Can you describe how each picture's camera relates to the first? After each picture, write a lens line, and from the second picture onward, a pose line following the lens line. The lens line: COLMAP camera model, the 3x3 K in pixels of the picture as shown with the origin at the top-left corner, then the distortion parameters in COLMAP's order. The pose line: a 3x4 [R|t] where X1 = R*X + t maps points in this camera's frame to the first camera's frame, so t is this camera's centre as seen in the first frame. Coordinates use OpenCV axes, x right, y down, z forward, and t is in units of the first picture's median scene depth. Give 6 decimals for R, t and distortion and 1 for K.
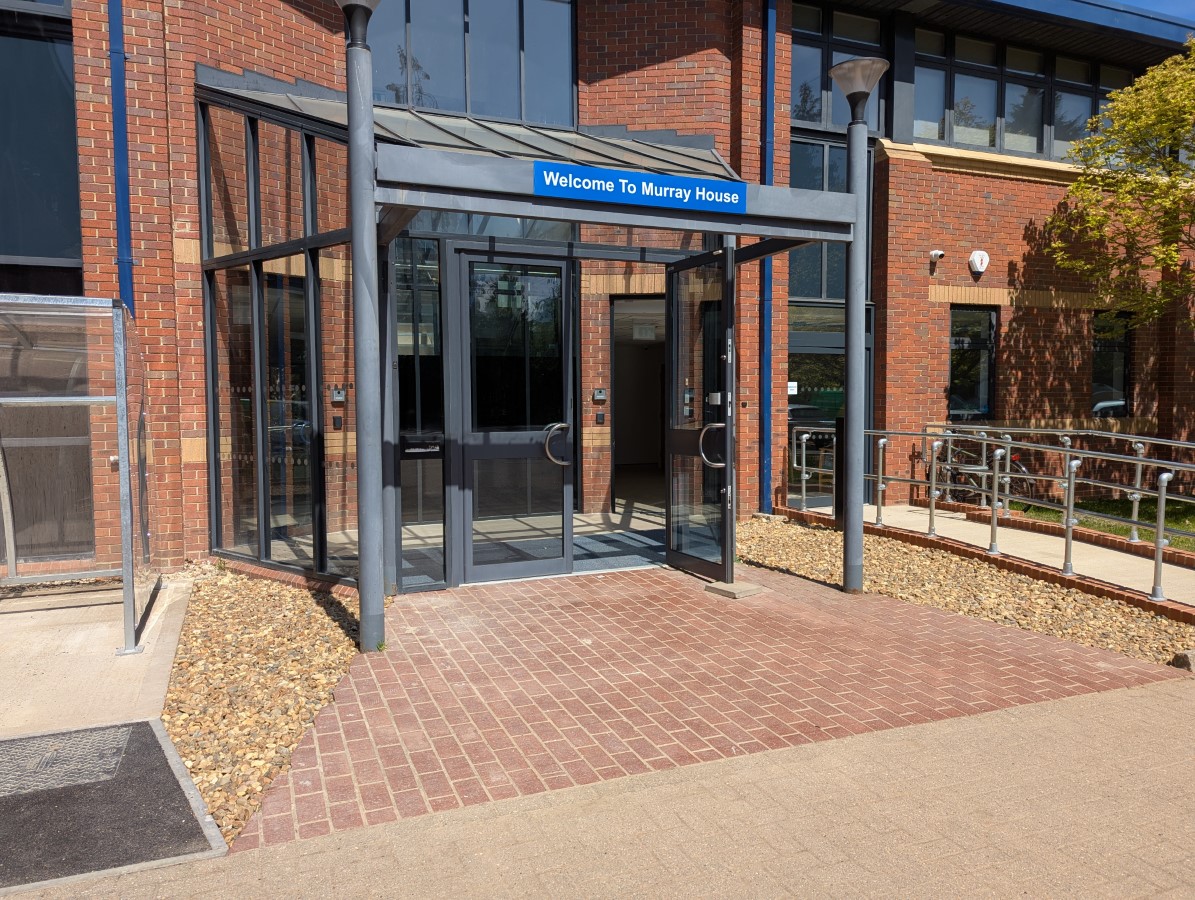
lens RADIAL K [[850.8, 0, 597.5], [0, 850.8, 450.0], [0, 0, 1]] dist [0.006191, 0.000199]
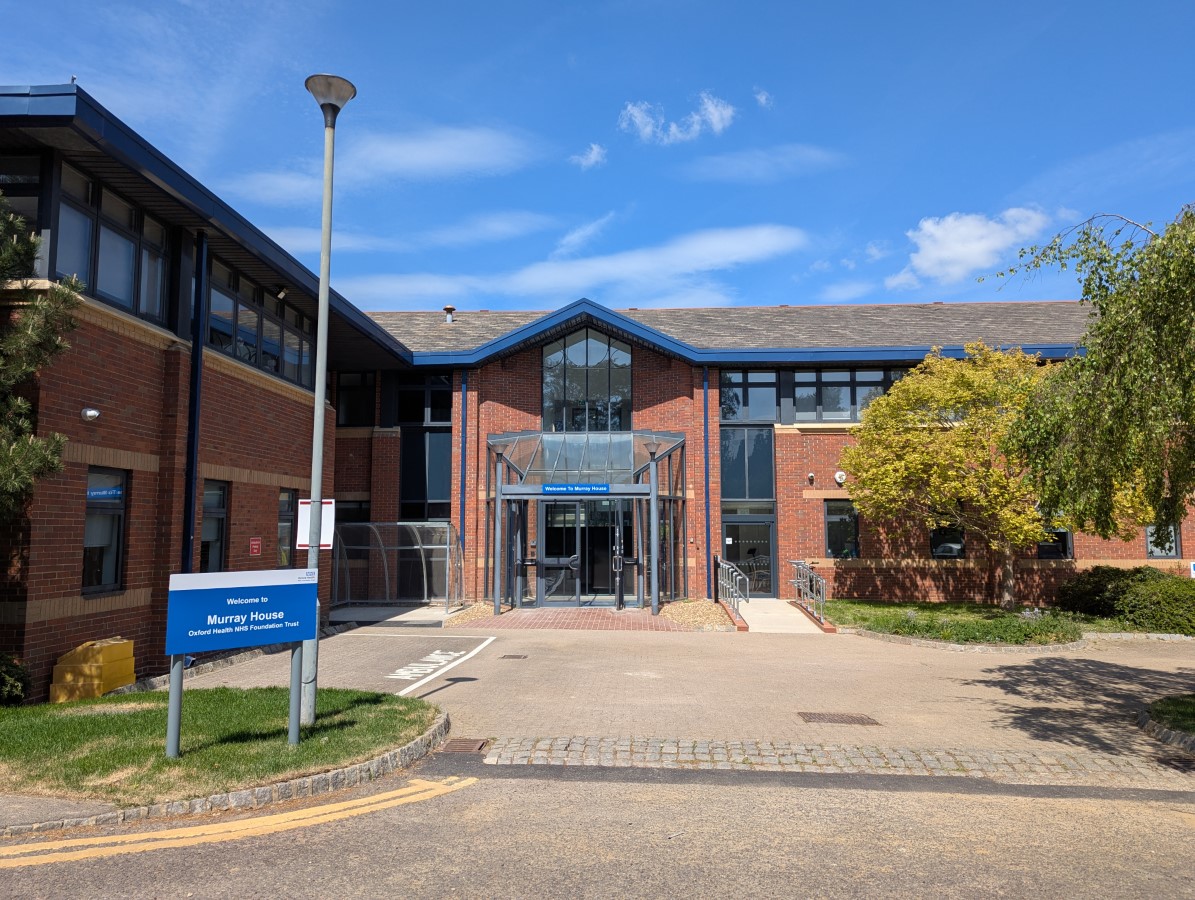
lens RADIAL K [[825.2, 0, 597.5], [0, 825.2, 450.0], [0, 0, 1]] dist [-0.003427, -0.001902]
pose [[0.903771, -0.038987, -0.426237, 1.109434], [-0.028539, 0.988138, -0.150895, 0.033528], [0.427064, 0.148539, 0.891938, -1.411707]]
